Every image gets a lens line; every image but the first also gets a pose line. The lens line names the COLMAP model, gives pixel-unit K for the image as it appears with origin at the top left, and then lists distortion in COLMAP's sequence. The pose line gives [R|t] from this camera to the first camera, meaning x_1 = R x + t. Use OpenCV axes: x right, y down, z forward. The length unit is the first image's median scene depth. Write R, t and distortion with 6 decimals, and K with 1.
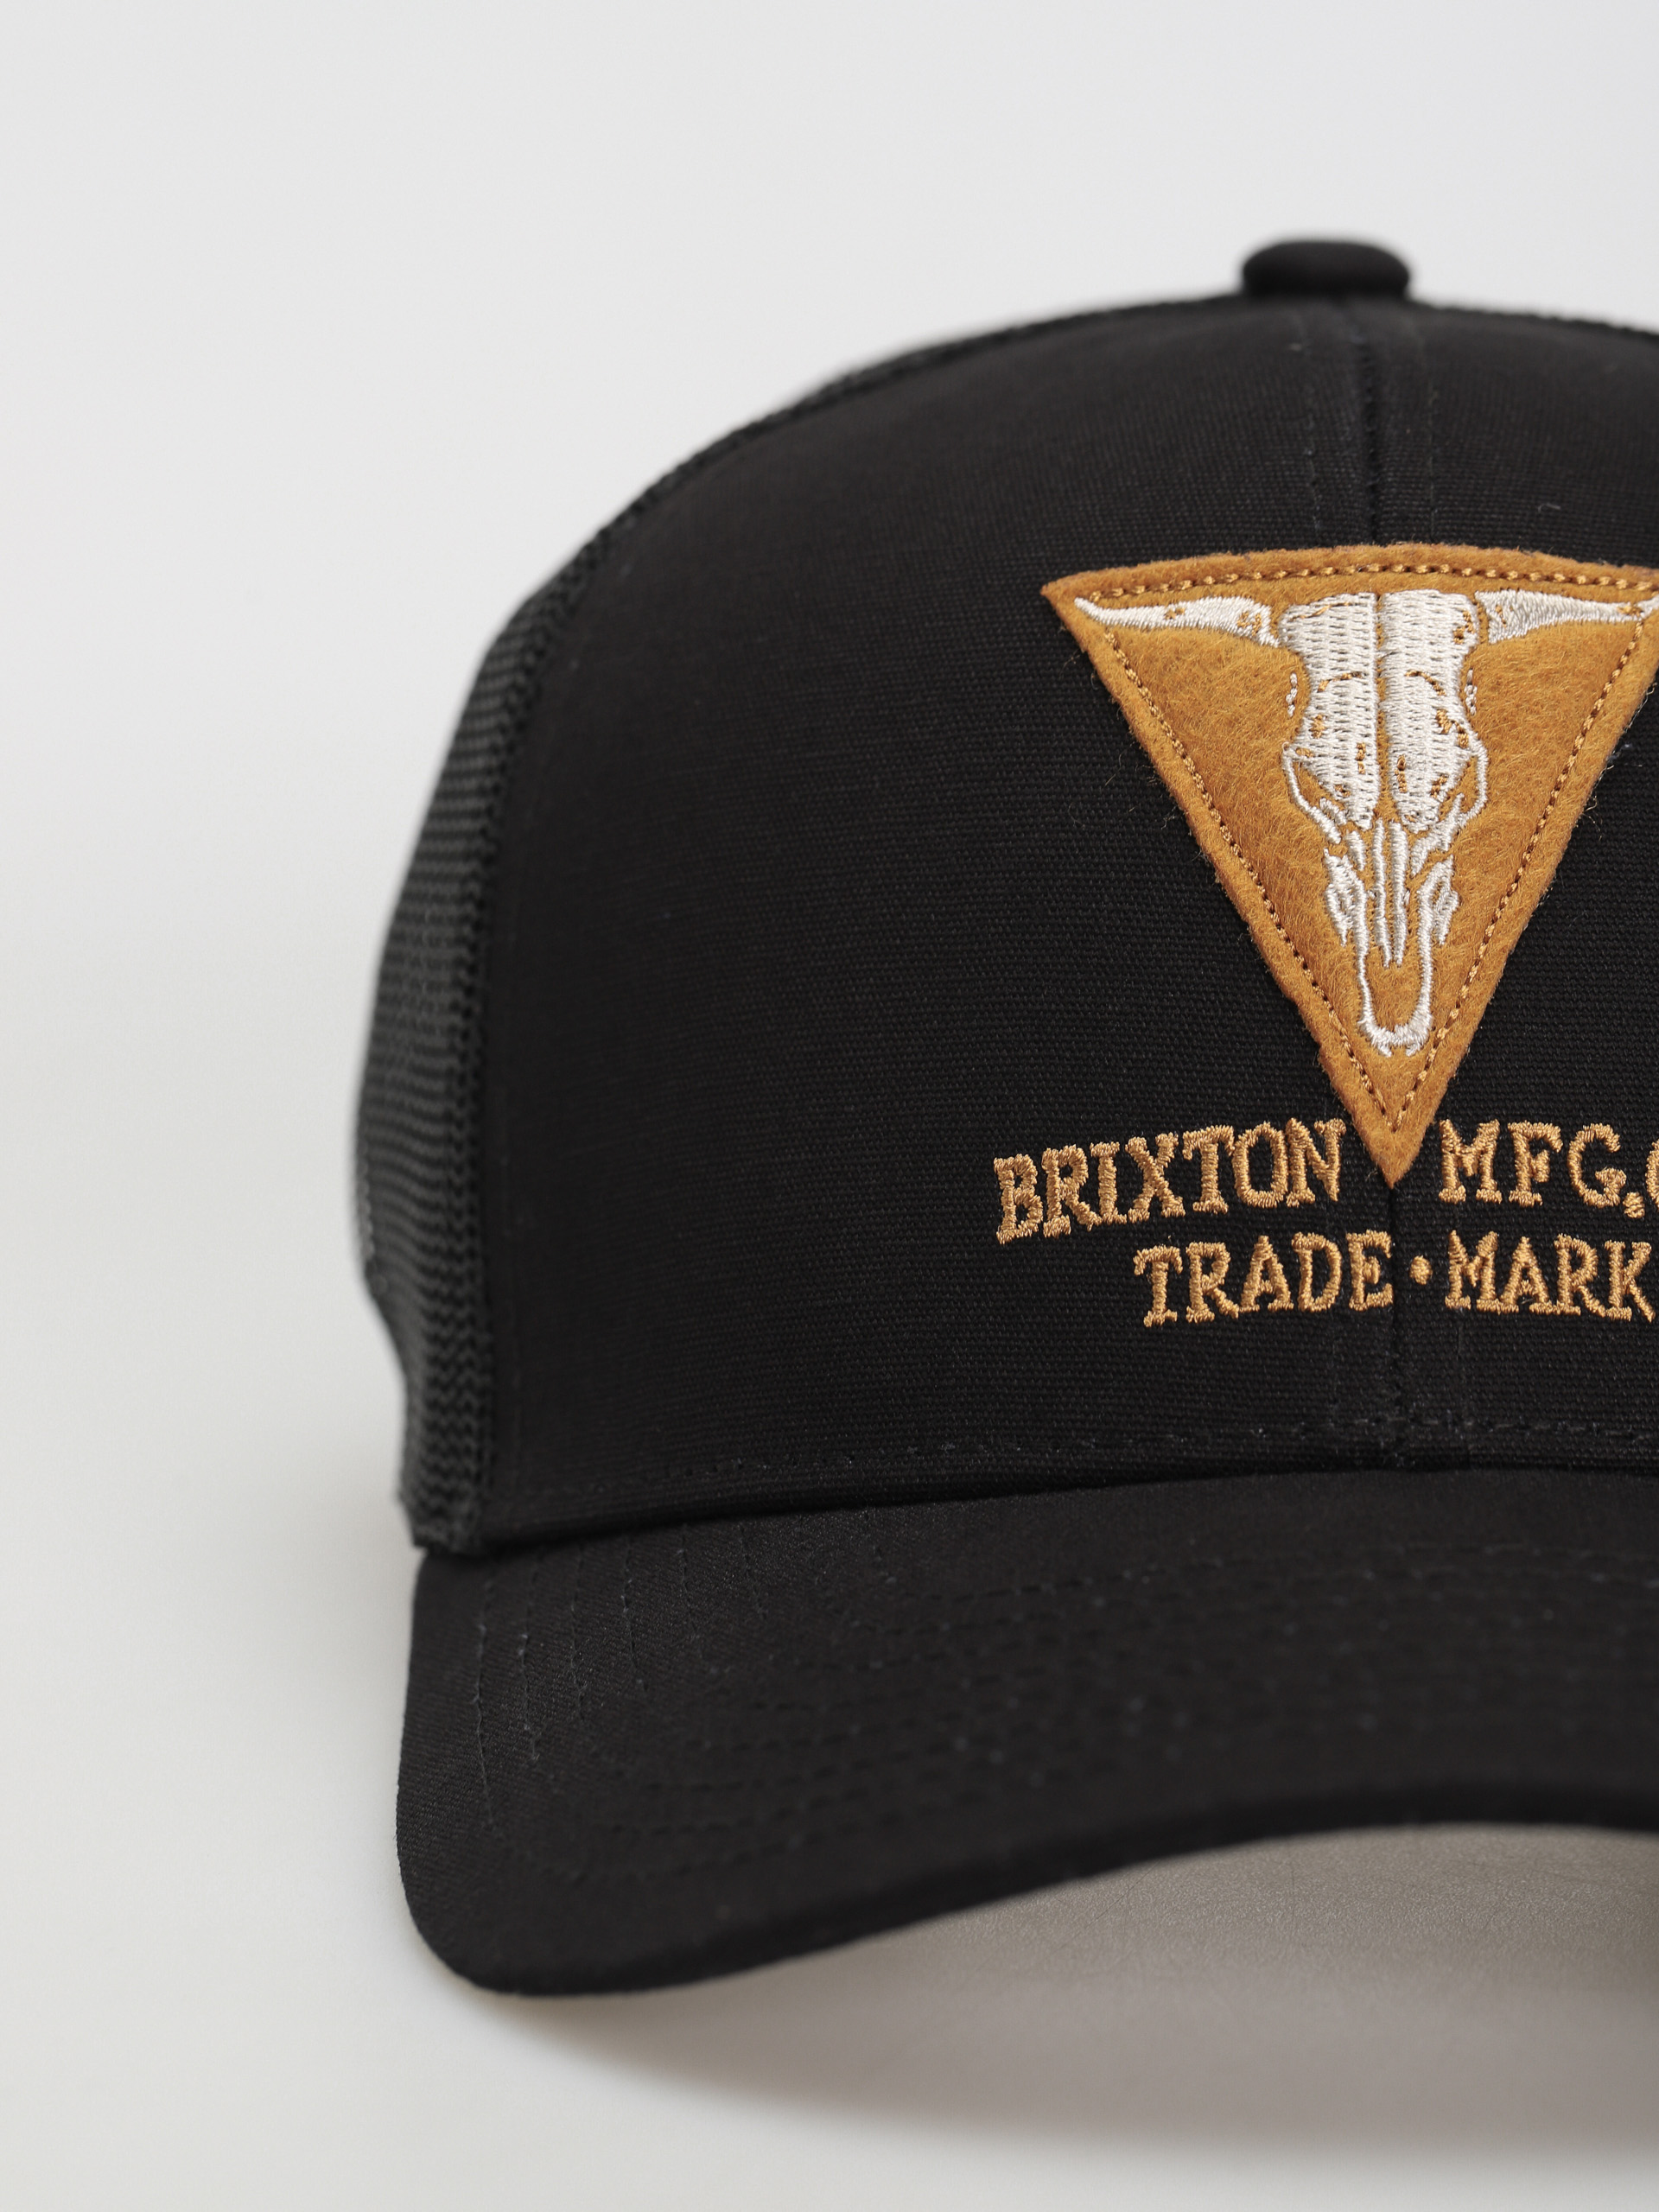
lens RADIAL K [[6317.9, 0, 828.3], [0, 6317.9, 1103.0], [0, 0, 1]] dist [0.175755, 0.000000]
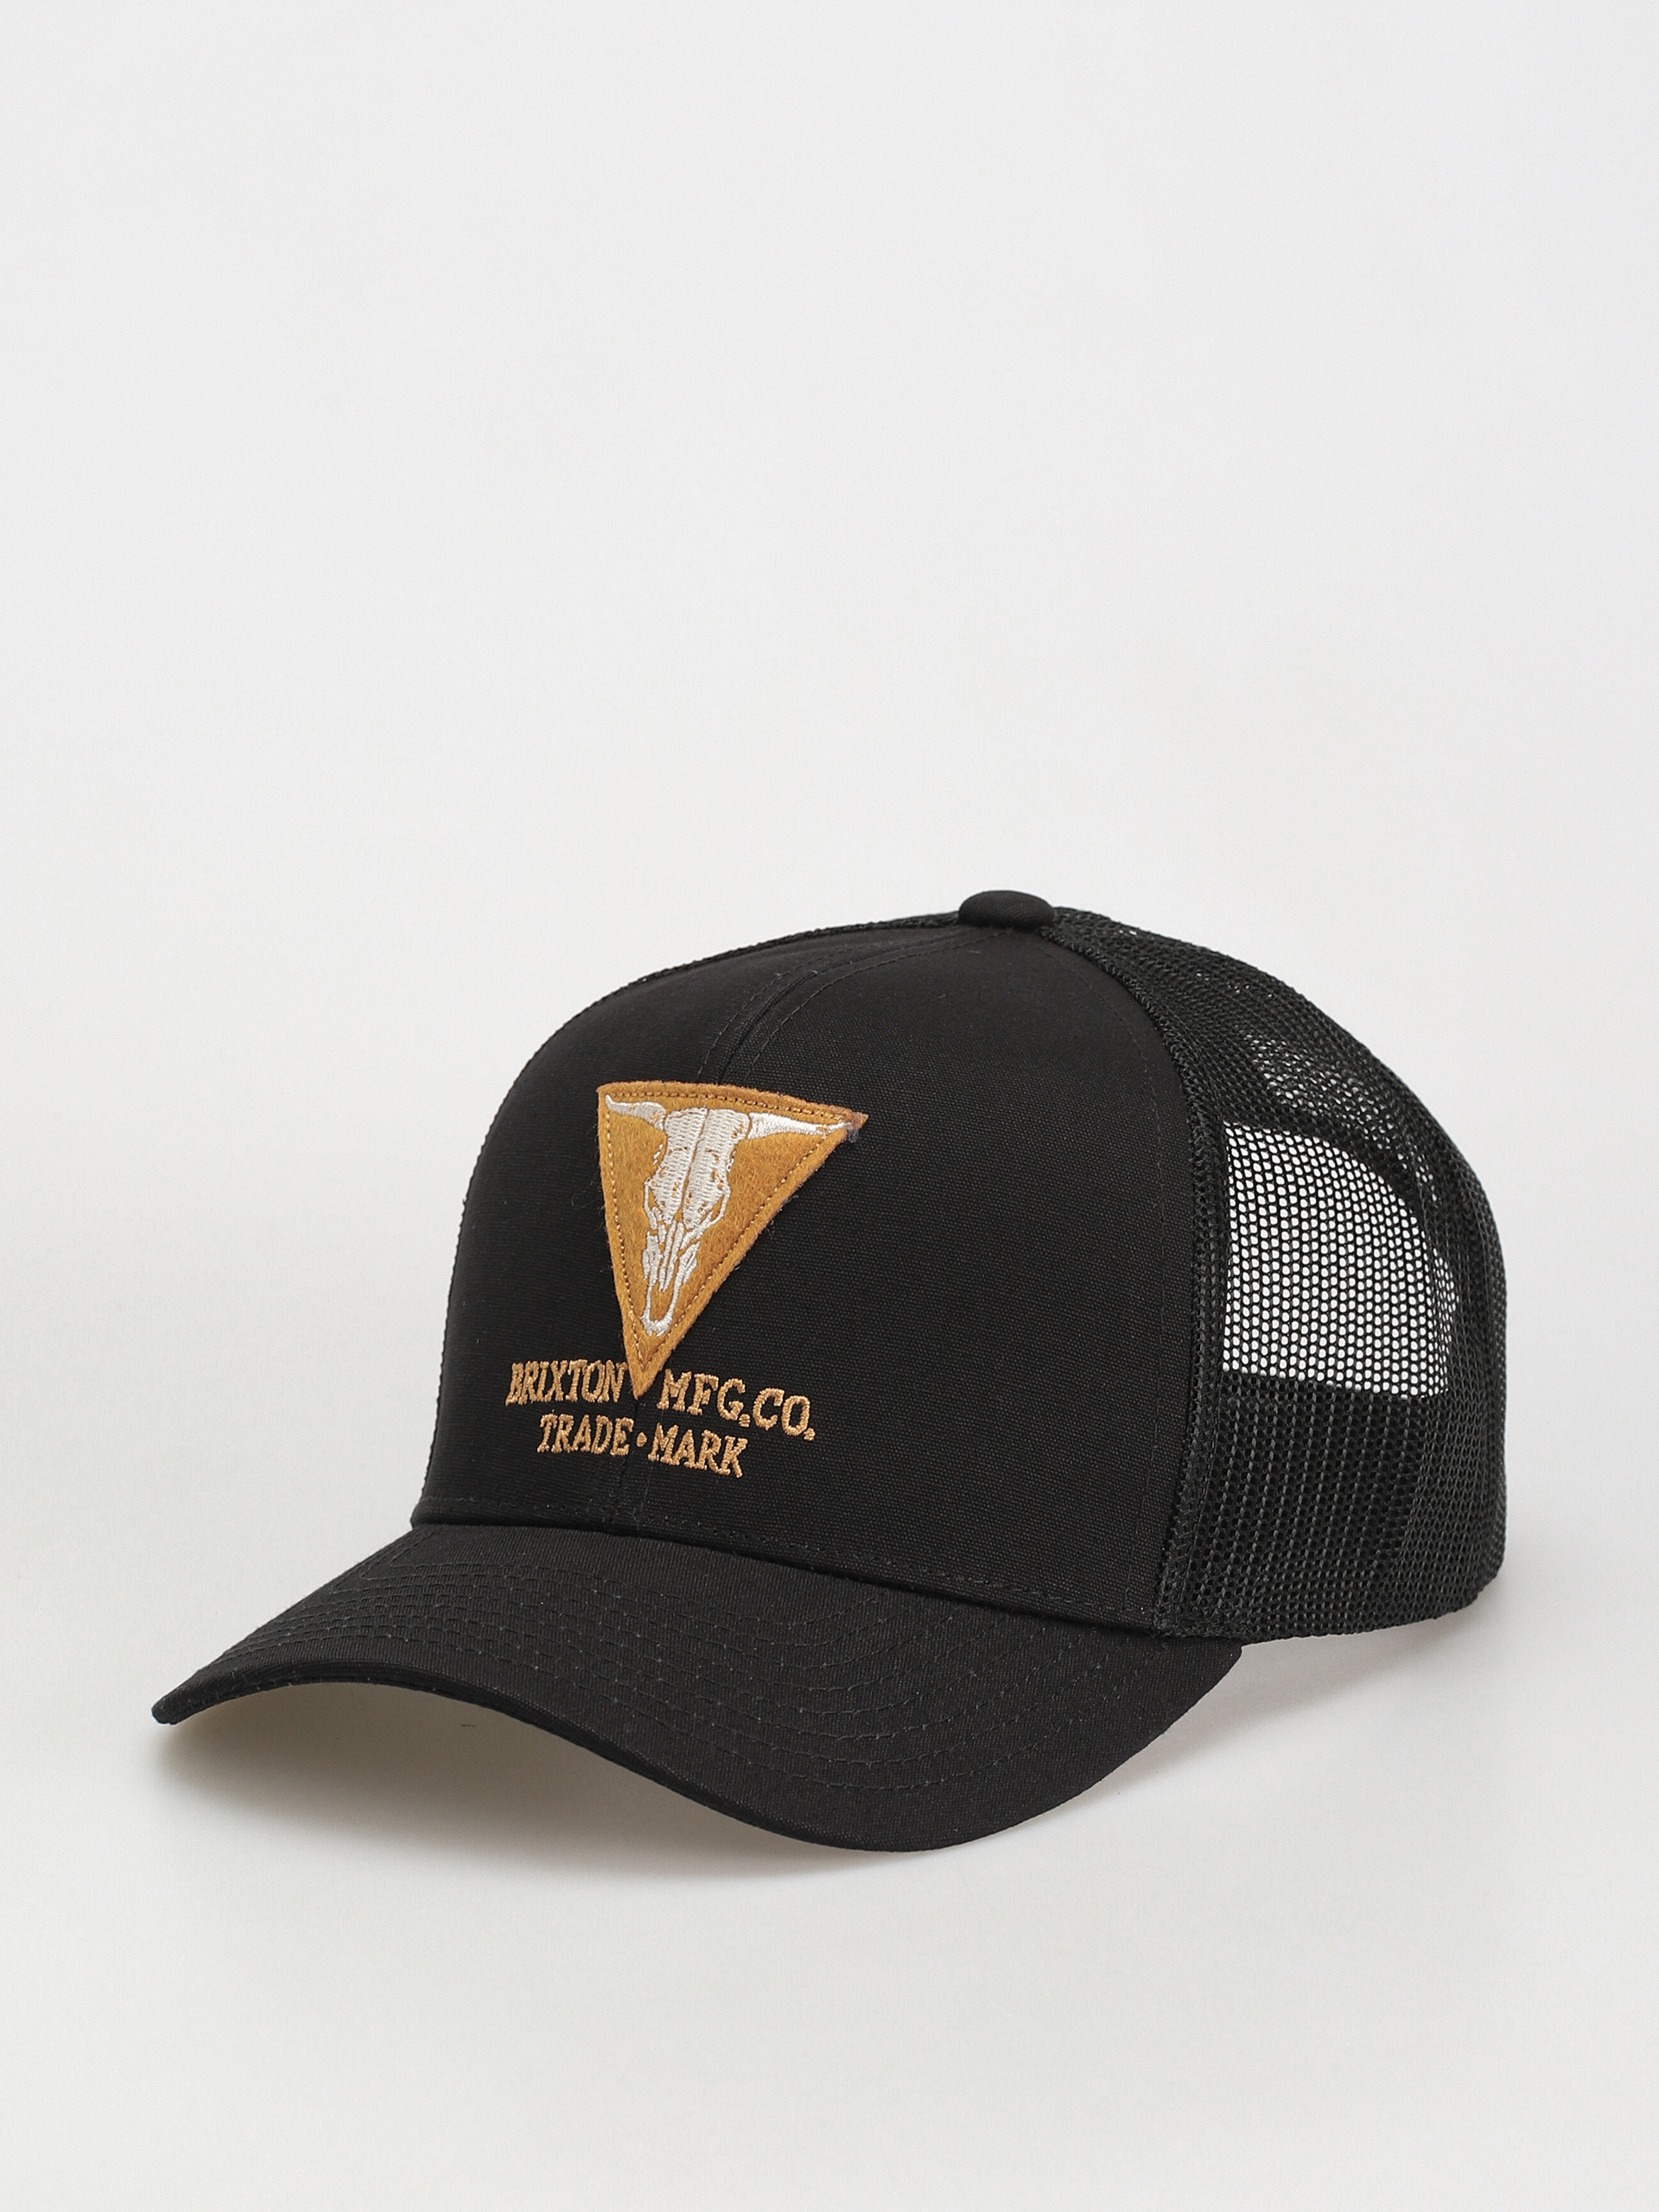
lens RADIAL K [[6317.9, 0, 830.2], [0, 6317.9, 1107.7], [0, 0, 1]] dist [0.175755, 0.000000]
pose [[0.885592, 0.090738, -0.455515, 1.078459], [-0.090491, 0.995645, 0.022404, -0.133571], [0.455564, 0.021379, 0.889946, -0.818378]]
